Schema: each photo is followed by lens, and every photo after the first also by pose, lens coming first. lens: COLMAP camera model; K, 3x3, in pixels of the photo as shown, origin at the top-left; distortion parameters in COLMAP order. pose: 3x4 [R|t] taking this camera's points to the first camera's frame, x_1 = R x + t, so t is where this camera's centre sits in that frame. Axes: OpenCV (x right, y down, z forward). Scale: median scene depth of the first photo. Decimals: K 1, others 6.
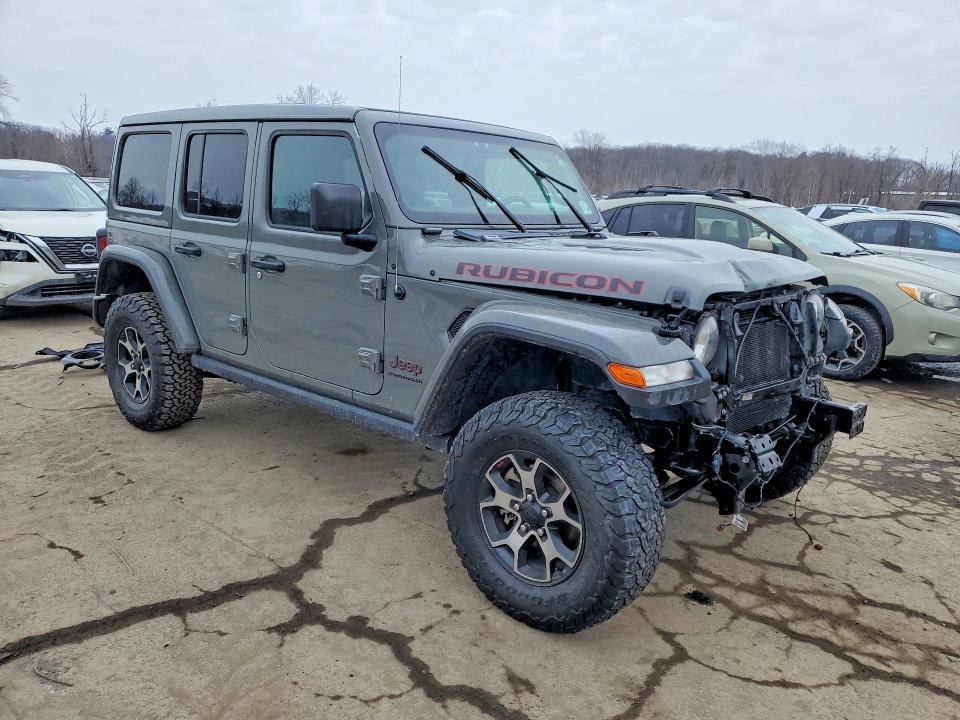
lens RADIAL K [[786.1, 0, 490.1], [0, 786.1, 360.9], [0, 0, 1]] dist [-0.041680, 0.088425]
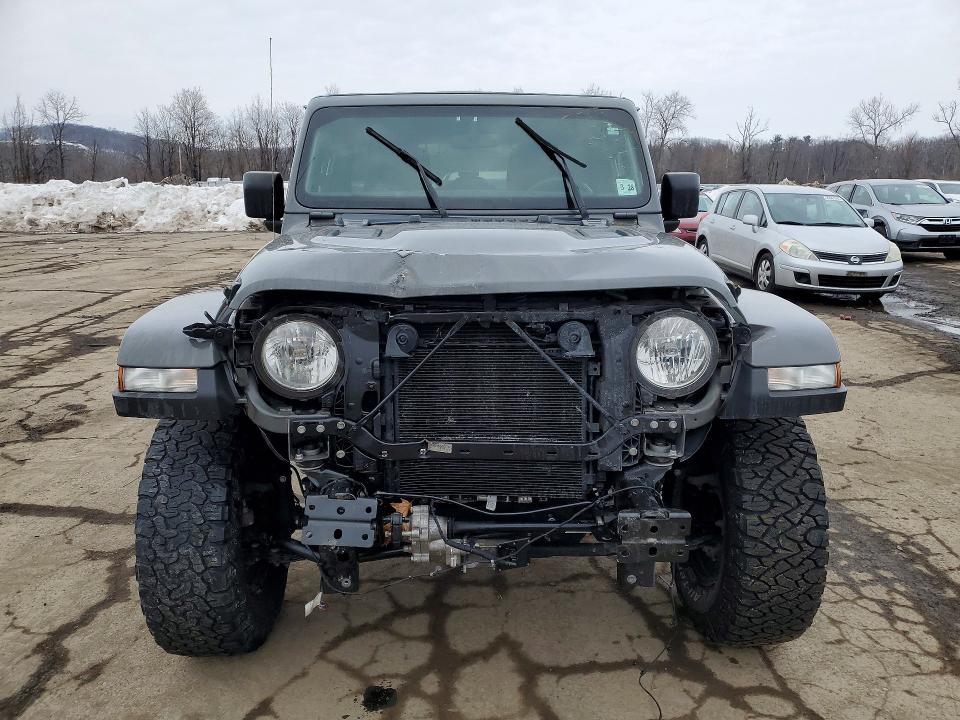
lens RADIAL K [[780.0, 0, 475.6], [0, 780.0, 359.6], [0, 0, 1]] dist [0.013586, -0.002153]
pose [[0.675200, 0.120918, -0.727656, 0.823426], [-0.126961, 0.990801, 0.046838, -0.063869], [0.726626, 0.060759, 0.684341, 0.528735]]
